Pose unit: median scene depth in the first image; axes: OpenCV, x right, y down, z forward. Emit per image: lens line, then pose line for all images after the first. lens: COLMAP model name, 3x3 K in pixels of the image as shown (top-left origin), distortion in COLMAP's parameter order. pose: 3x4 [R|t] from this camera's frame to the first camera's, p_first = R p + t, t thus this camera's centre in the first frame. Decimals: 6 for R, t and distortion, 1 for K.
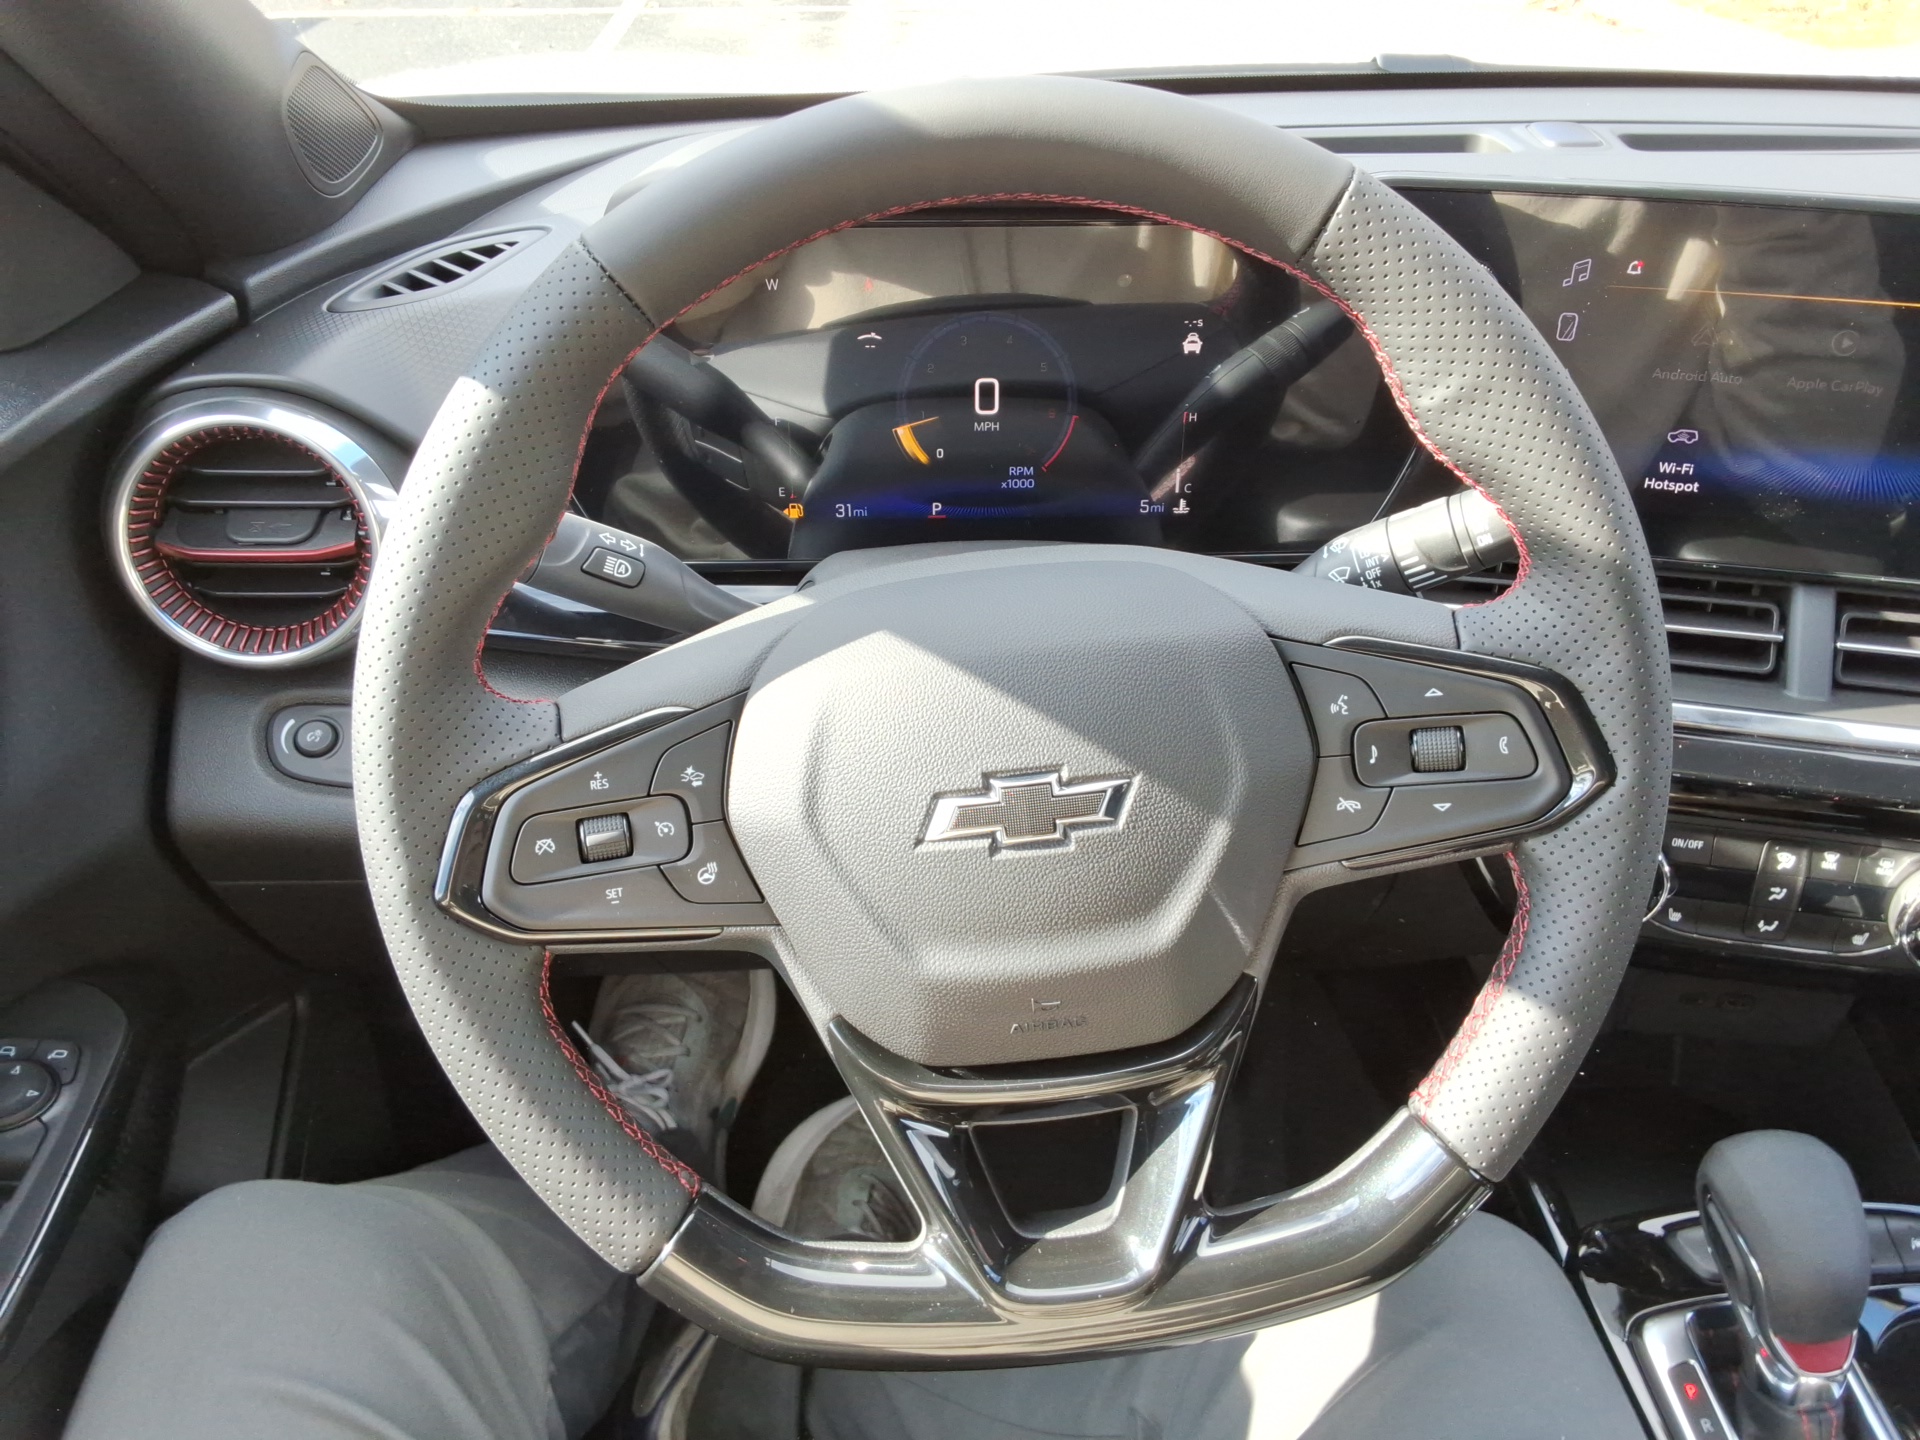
lens RADIAL K [[1531.8, 0, 963.4], [0, 1531.8, 704.4], [0, 0, 1]] dist [0.115080, -0.162395]
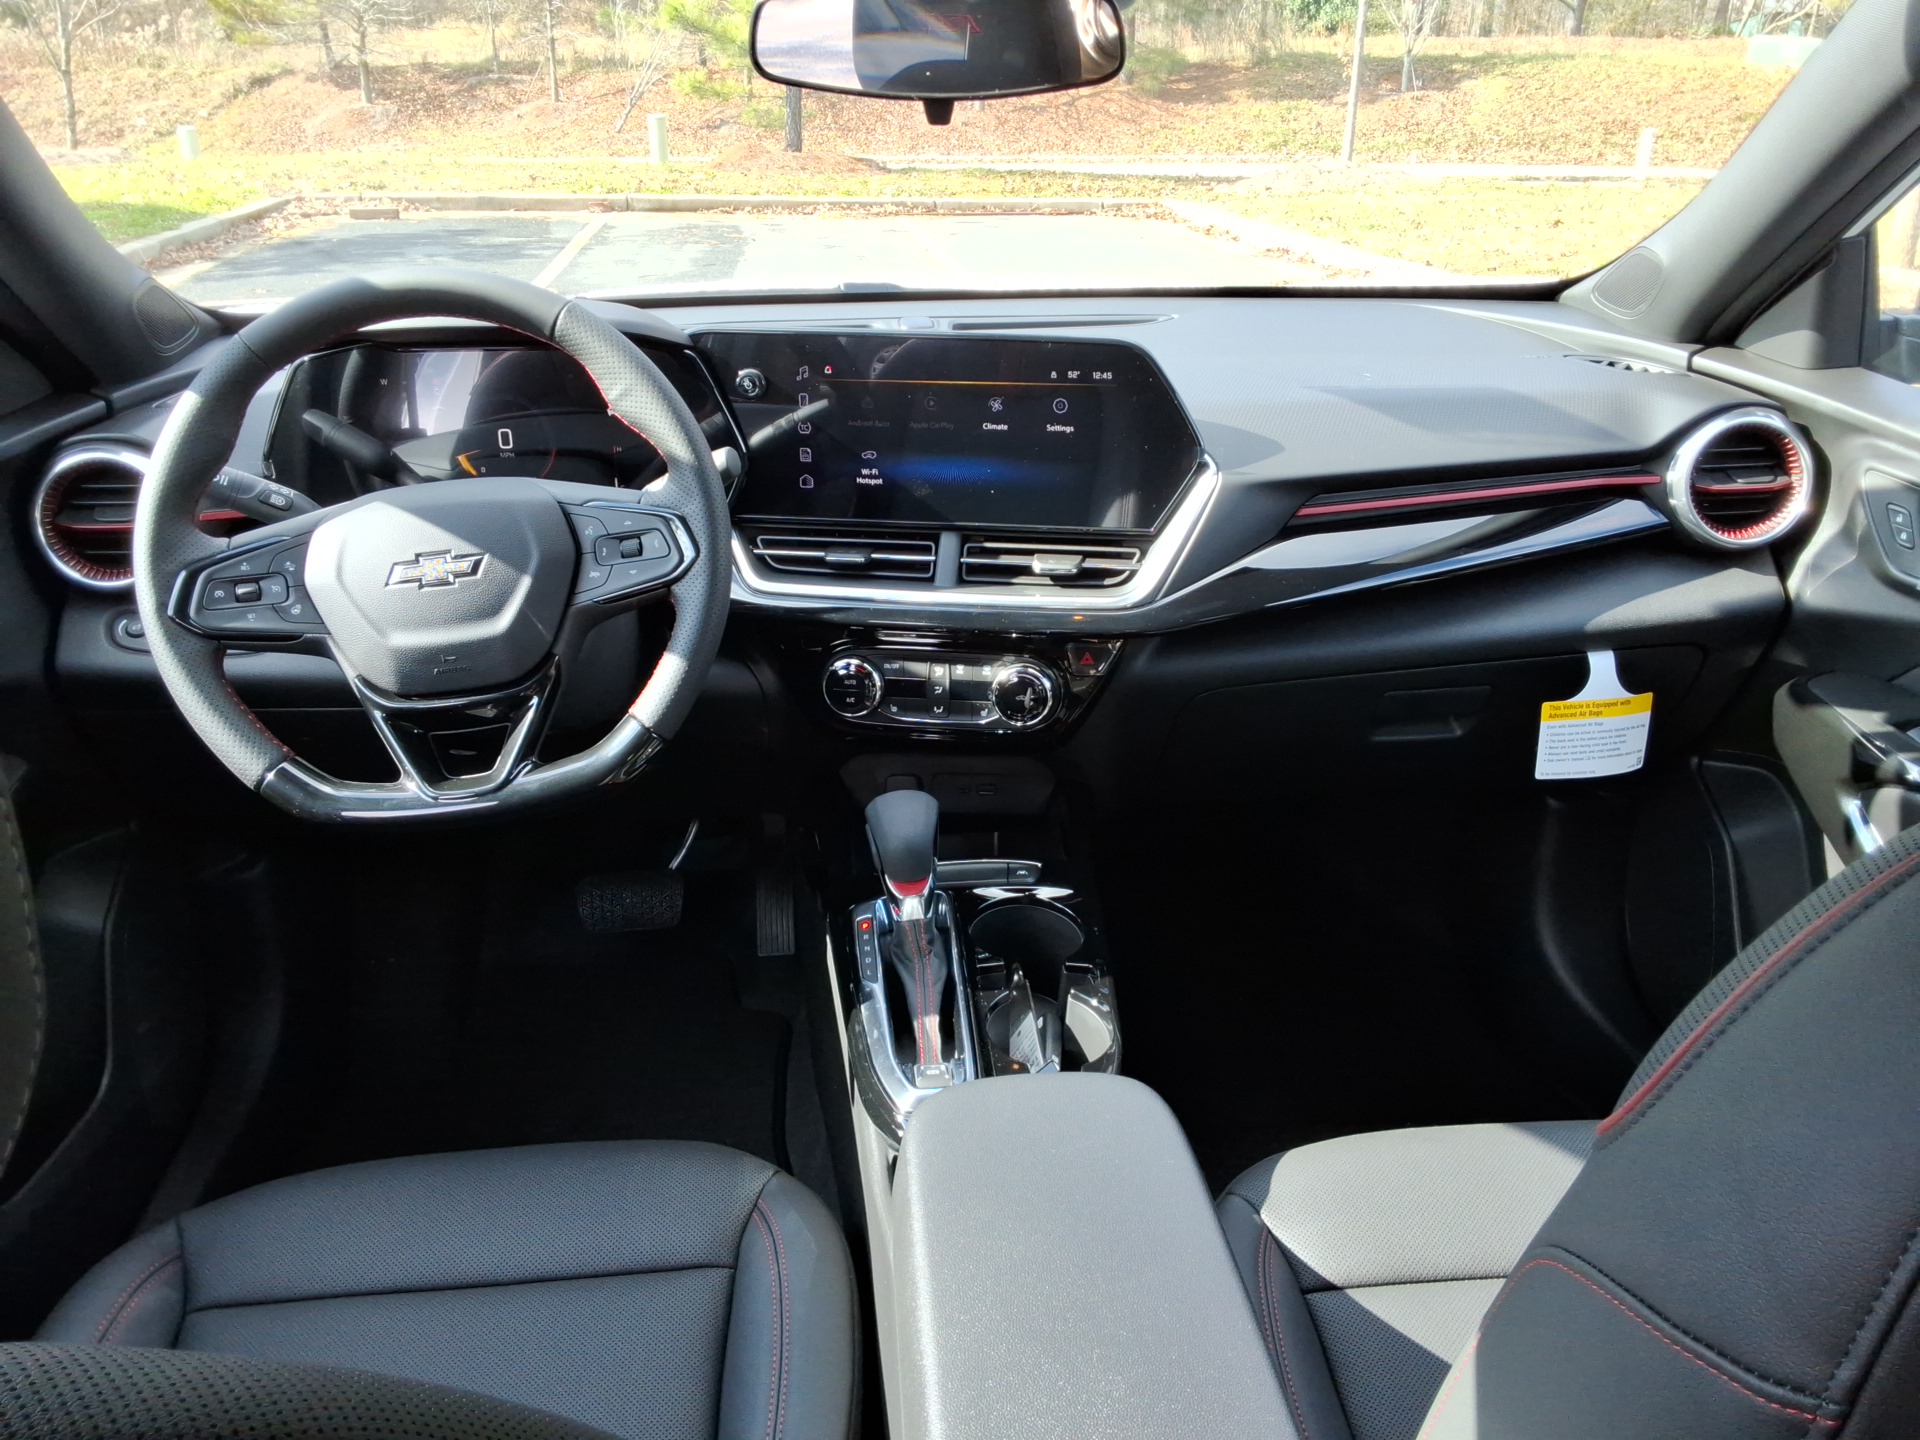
lens RADIAL K [[1528.3, 0, 999.1], [0, 1528.3, 722.3], [0, 0, 1]] dist [0.066551, -0.115304]
pose [[0.997407, -0.033110, 0.063893, 0.512686], [0.042122, 0.988491, -0.145298, 0.468693], [-0.058347, 0.147613, 0.987323, -0.903973]]
